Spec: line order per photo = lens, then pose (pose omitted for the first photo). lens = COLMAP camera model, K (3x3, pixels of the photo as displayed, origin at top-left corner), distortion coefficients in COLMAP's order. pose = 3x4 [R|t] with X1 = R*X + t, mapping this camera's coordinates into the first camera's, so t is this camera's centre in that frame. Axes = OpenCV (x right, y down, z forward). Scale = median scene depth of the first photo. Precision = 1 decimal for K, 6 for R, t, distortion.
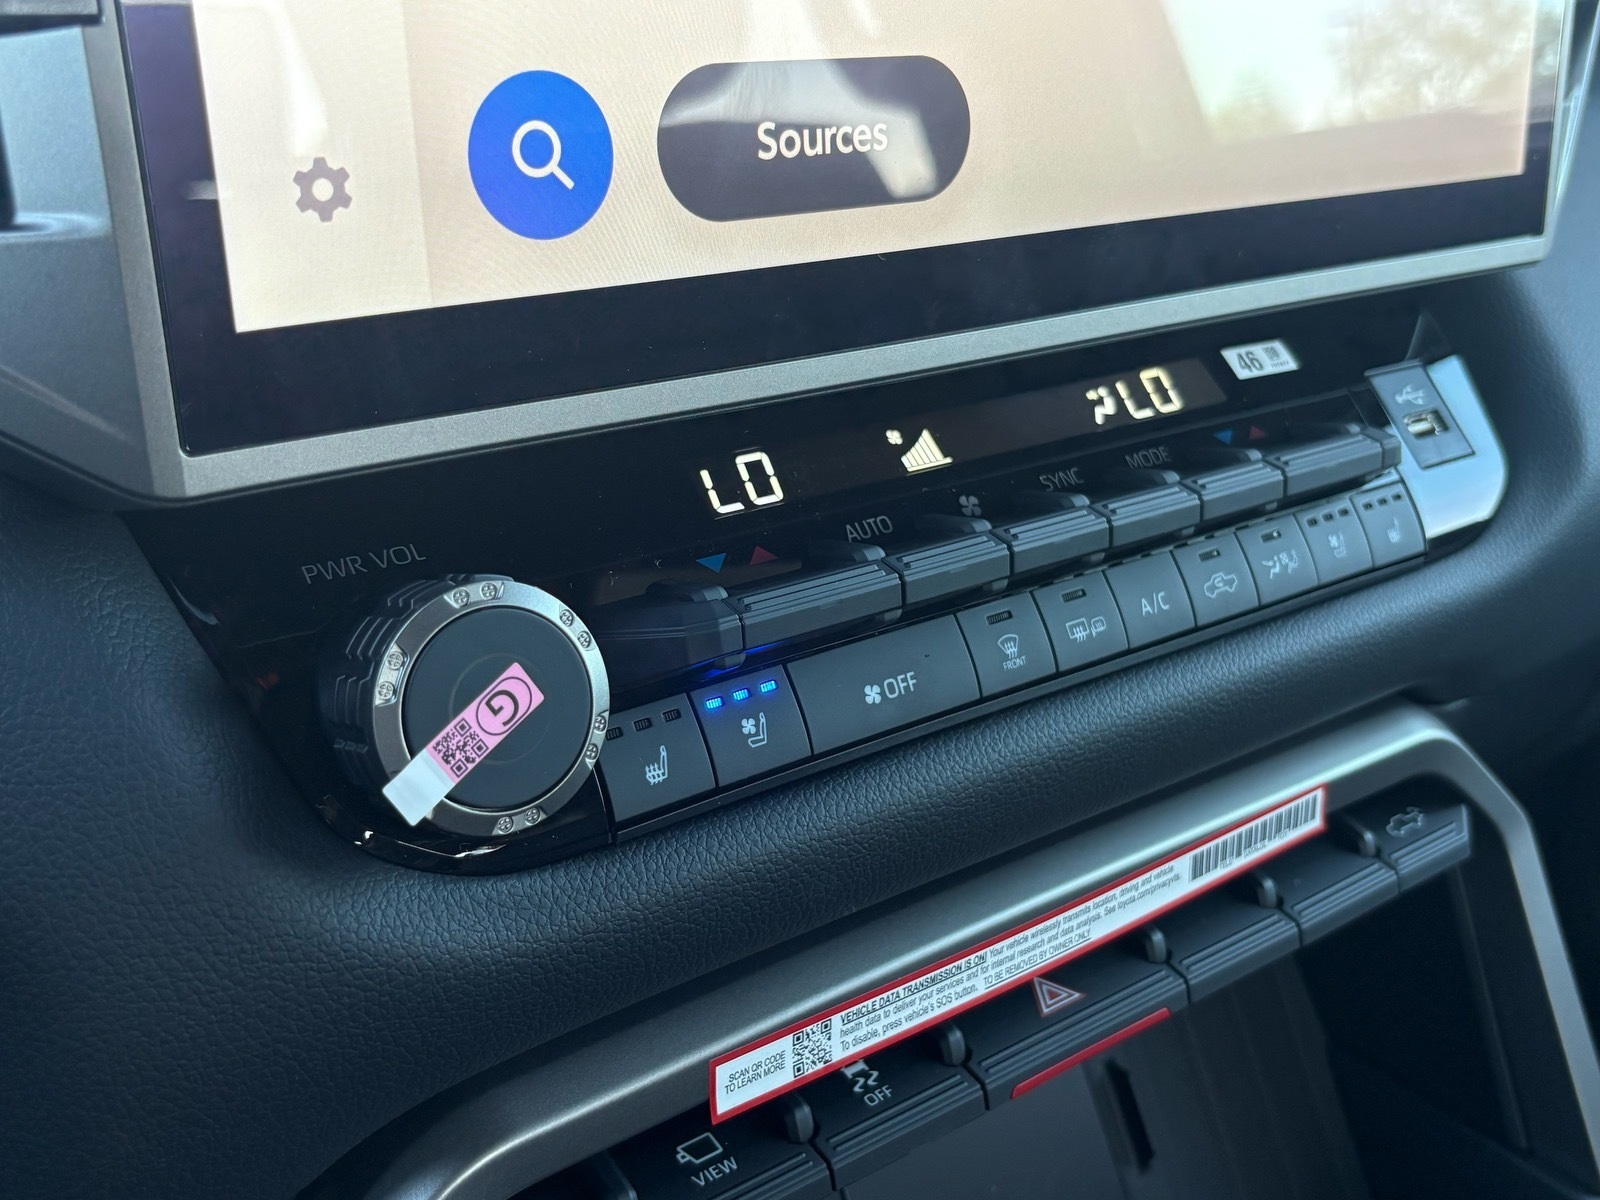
lens RADIAL K [[1707.6, 0, 800.0], [0, 1707.6, 600.0], [0, 0, 1]] dist [0.006510, -0.015416]
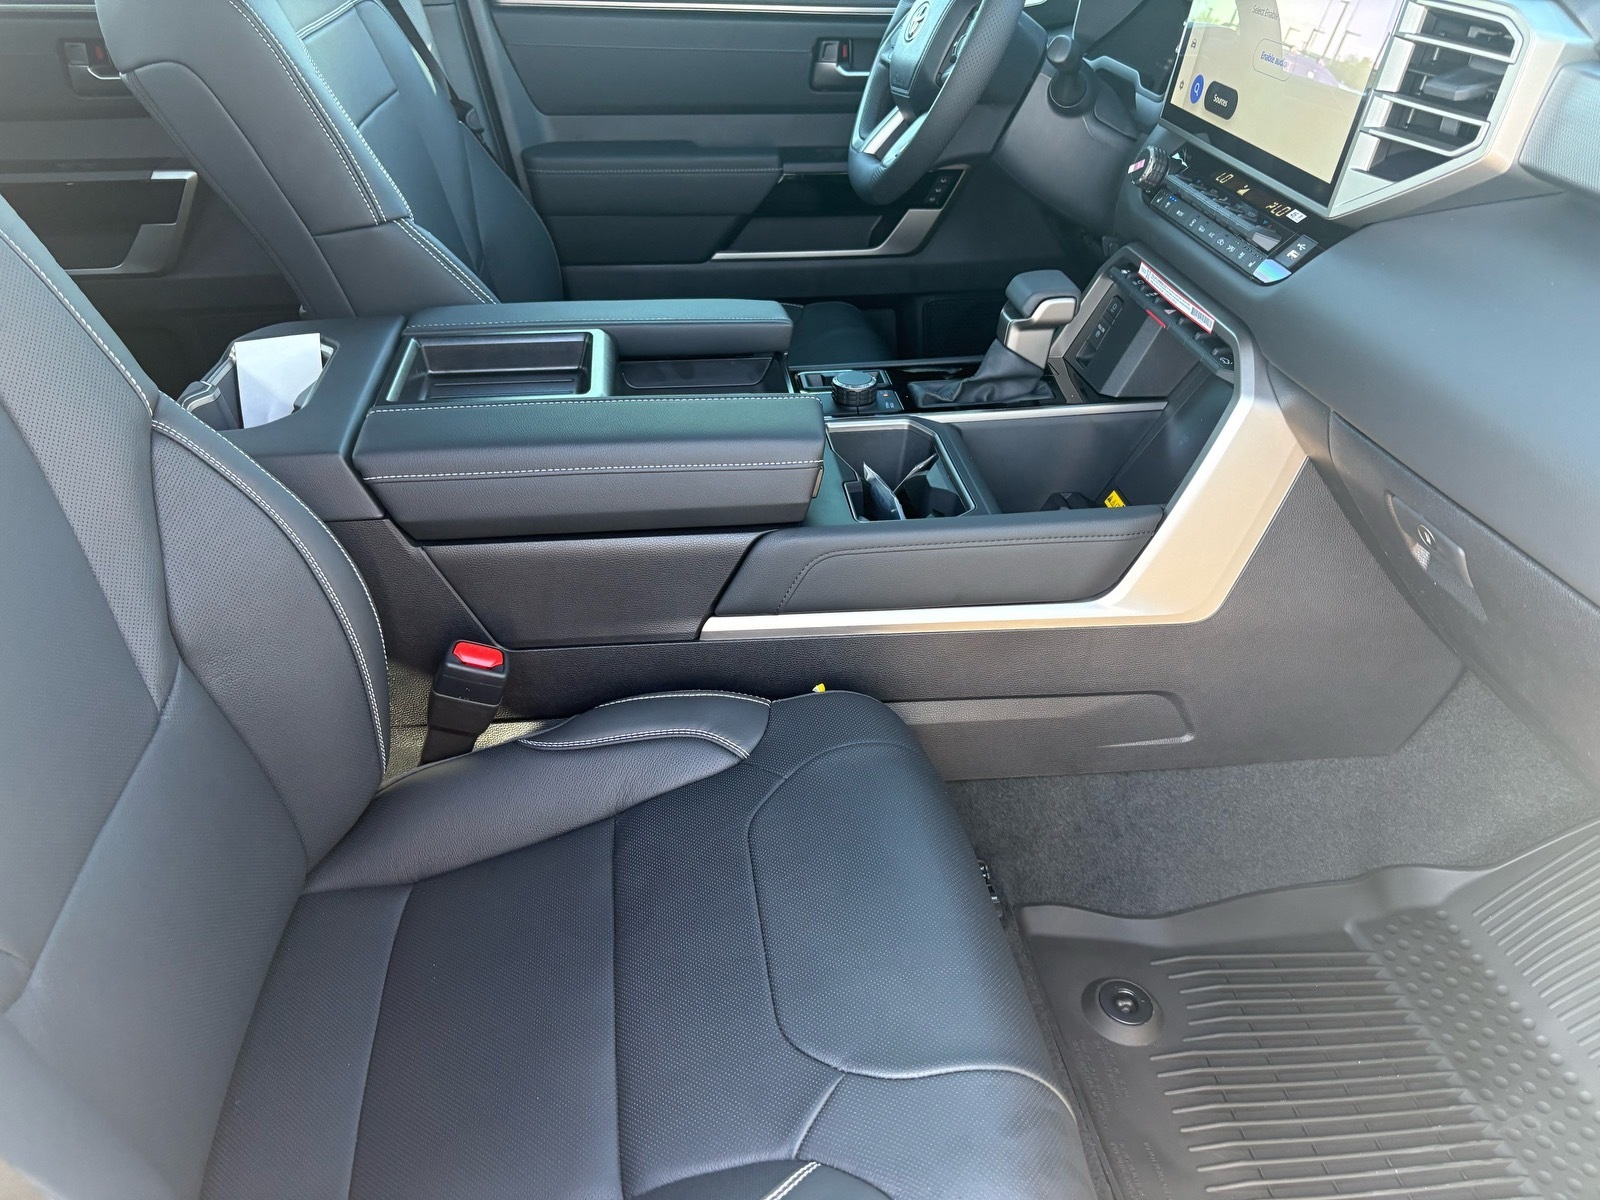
lens RADIAL K [[1231.2, 0, 800.0], [0, 1231.2, 600.0], [0, 0, 1]] dist [0.047267, -0.055247]
pose [[-0.516526, 0.415397, -0.748763, 3.562587], [-0.362709, 0.685977, 0.630775, -0.986963], [0.775657, 0.597394, -0.203657, 1.443609]]
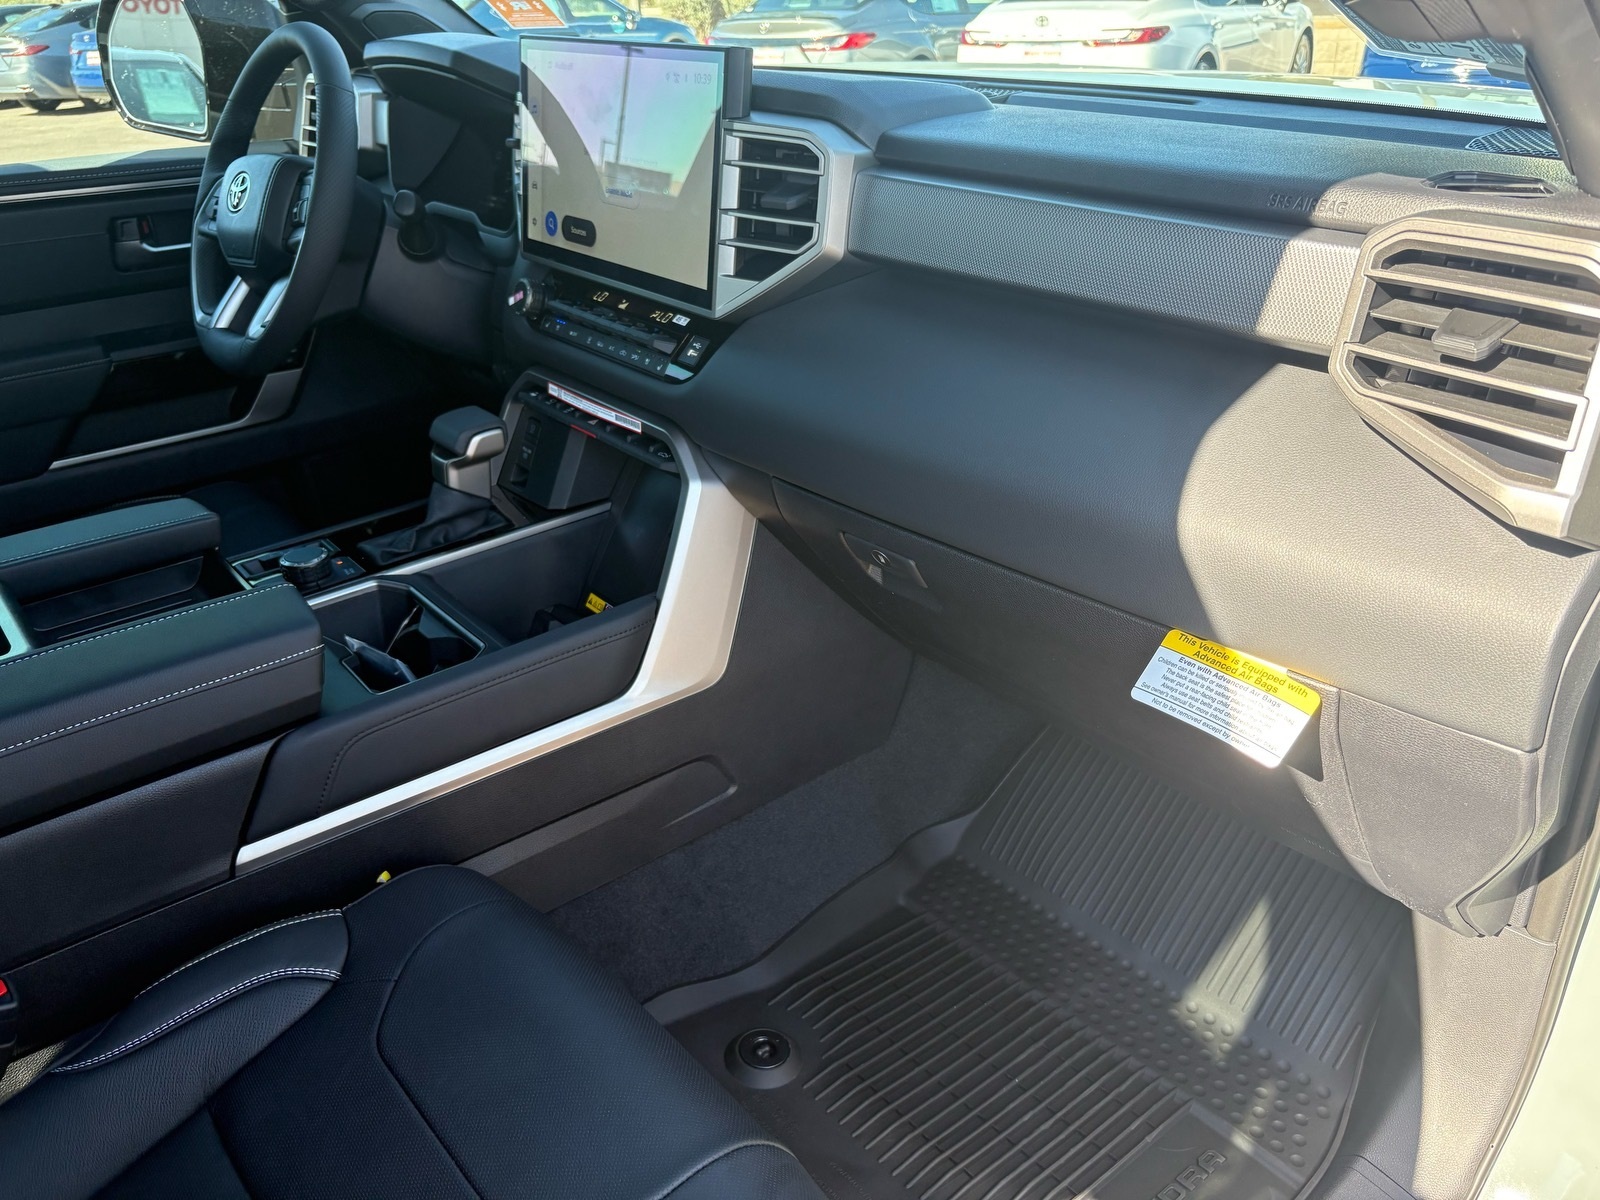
lens RADIAL K [[1235.2, 0, 800.0], [0, 1235.2, 600.0], [0, 0, 1]] dist [0.053203, -0.073983]
pose [[0.026602, 0.422018, -0.906197, 3.728623], [-0.368614, 0.846778, 0.383525, -0.940458], [0.929202, 0.323834, 0.178088, 1.152681]]
